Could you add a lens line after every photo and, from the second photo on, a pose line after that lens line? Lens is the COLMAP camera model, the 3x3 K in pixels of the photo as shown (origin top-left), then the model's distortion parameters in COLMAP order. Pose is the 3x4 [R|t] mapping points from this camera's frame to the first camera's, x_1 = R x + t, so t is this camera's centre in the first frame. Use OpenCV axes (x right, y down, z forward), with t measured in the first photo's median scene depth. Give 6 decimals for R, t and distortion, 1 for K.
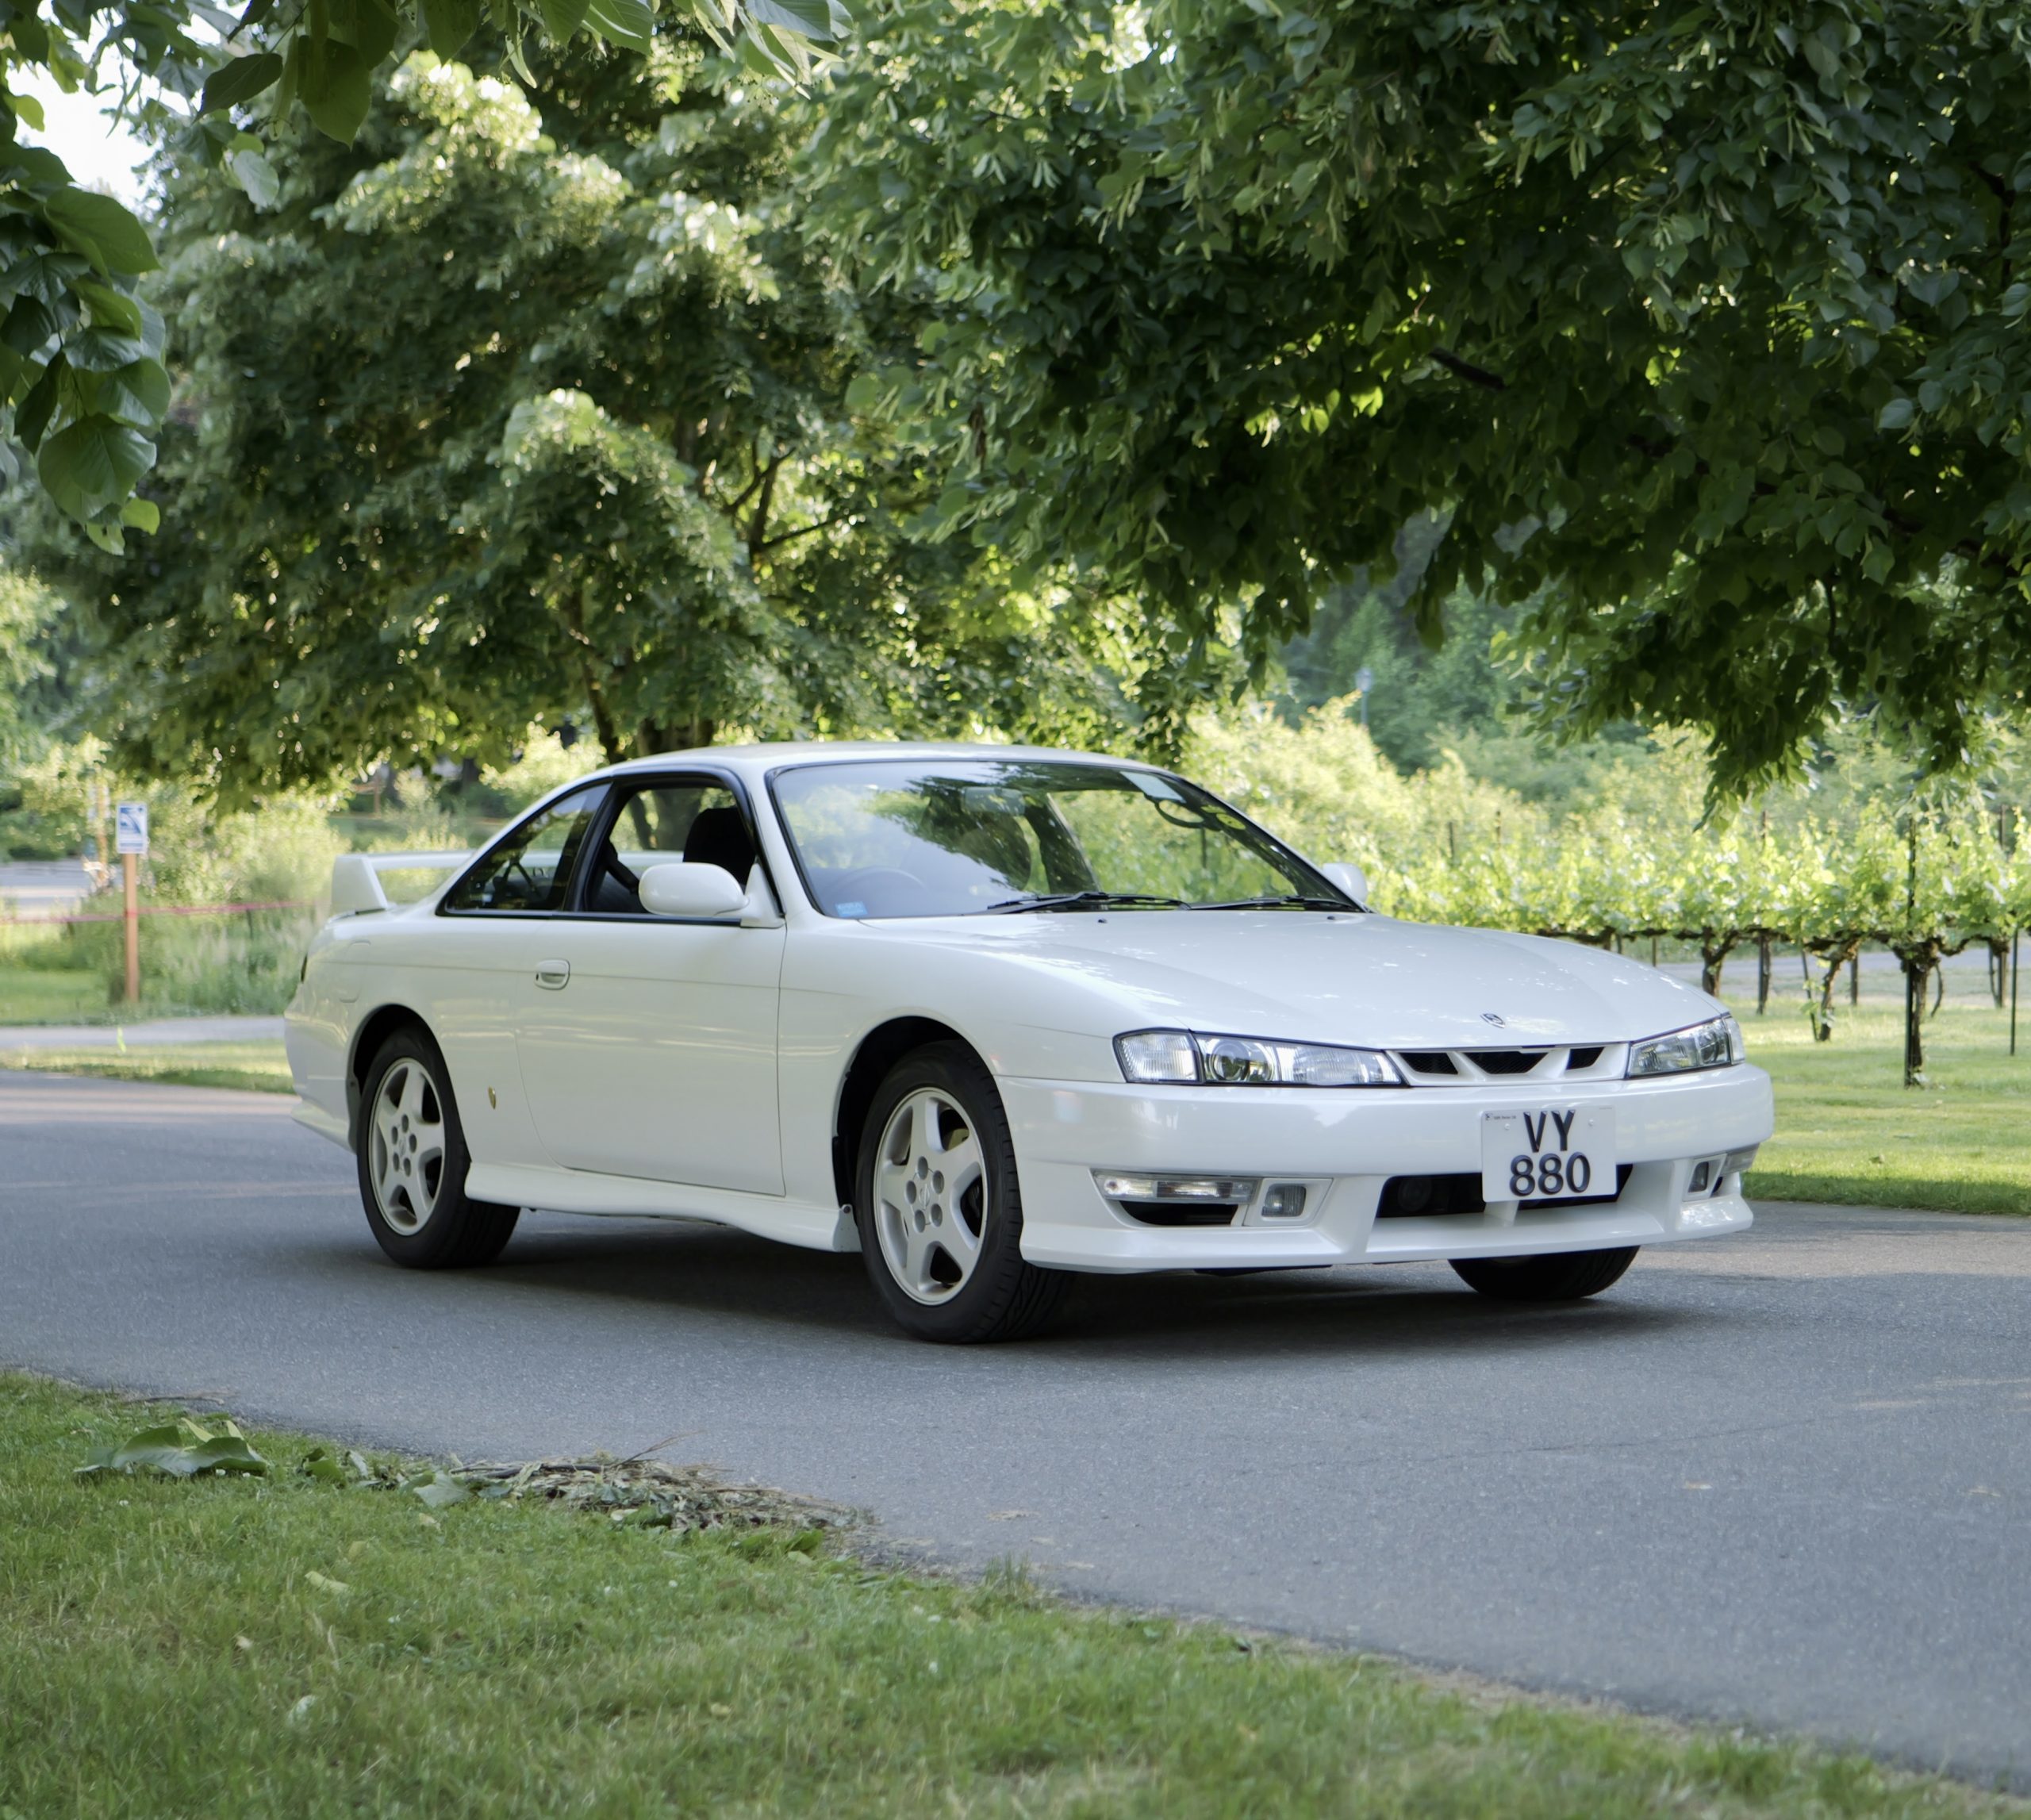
lens RADIAL K [[5416.3, 0, 1015.5], [0, 5416.3, 910.0], [0, 0, 1]] dist [-0.047821, 0.550114]
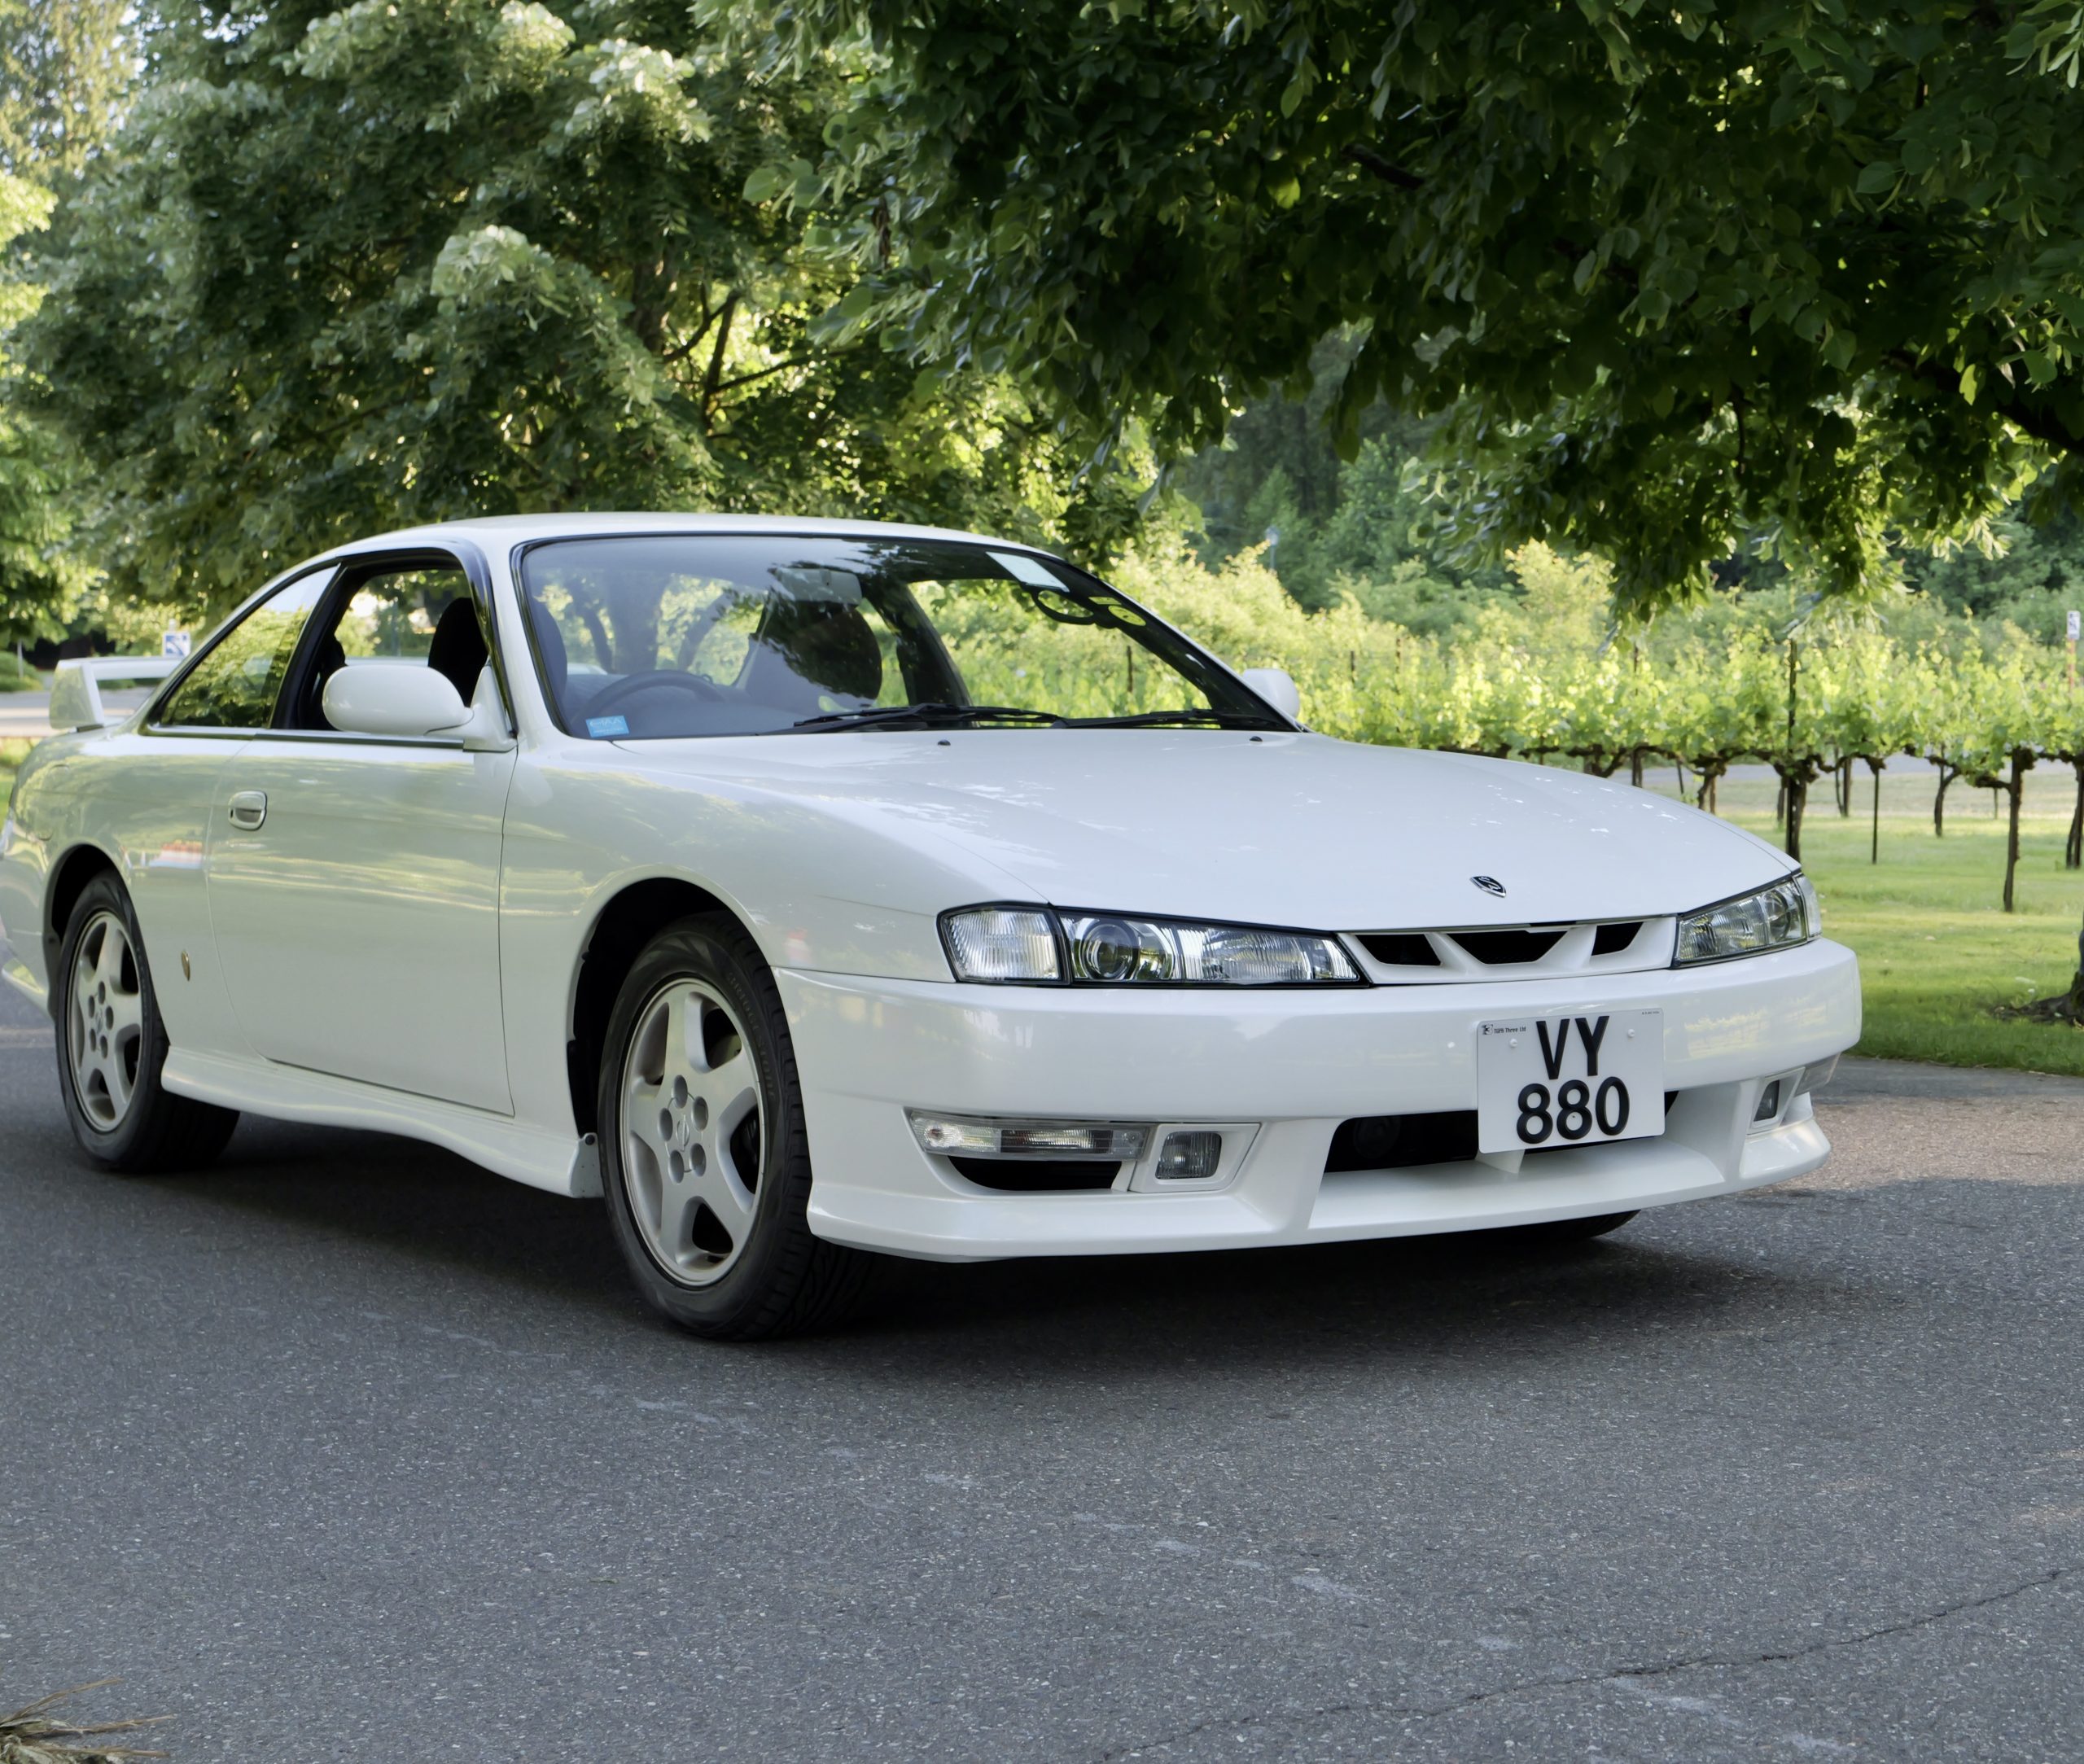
lens RADIAL K [[4475.9, 0, 1039.7], [0, 4475.9, 632.1], [0, 0, 1]] dist [-0.069592, -0.129448]
pose [[0.999921, 0.001092, 0.012530, 0.011764], [-0.000822, 0.999767, -0.021588, 0.000063], [-0.012550, 0.021576, 0.999688, 0.216568]]
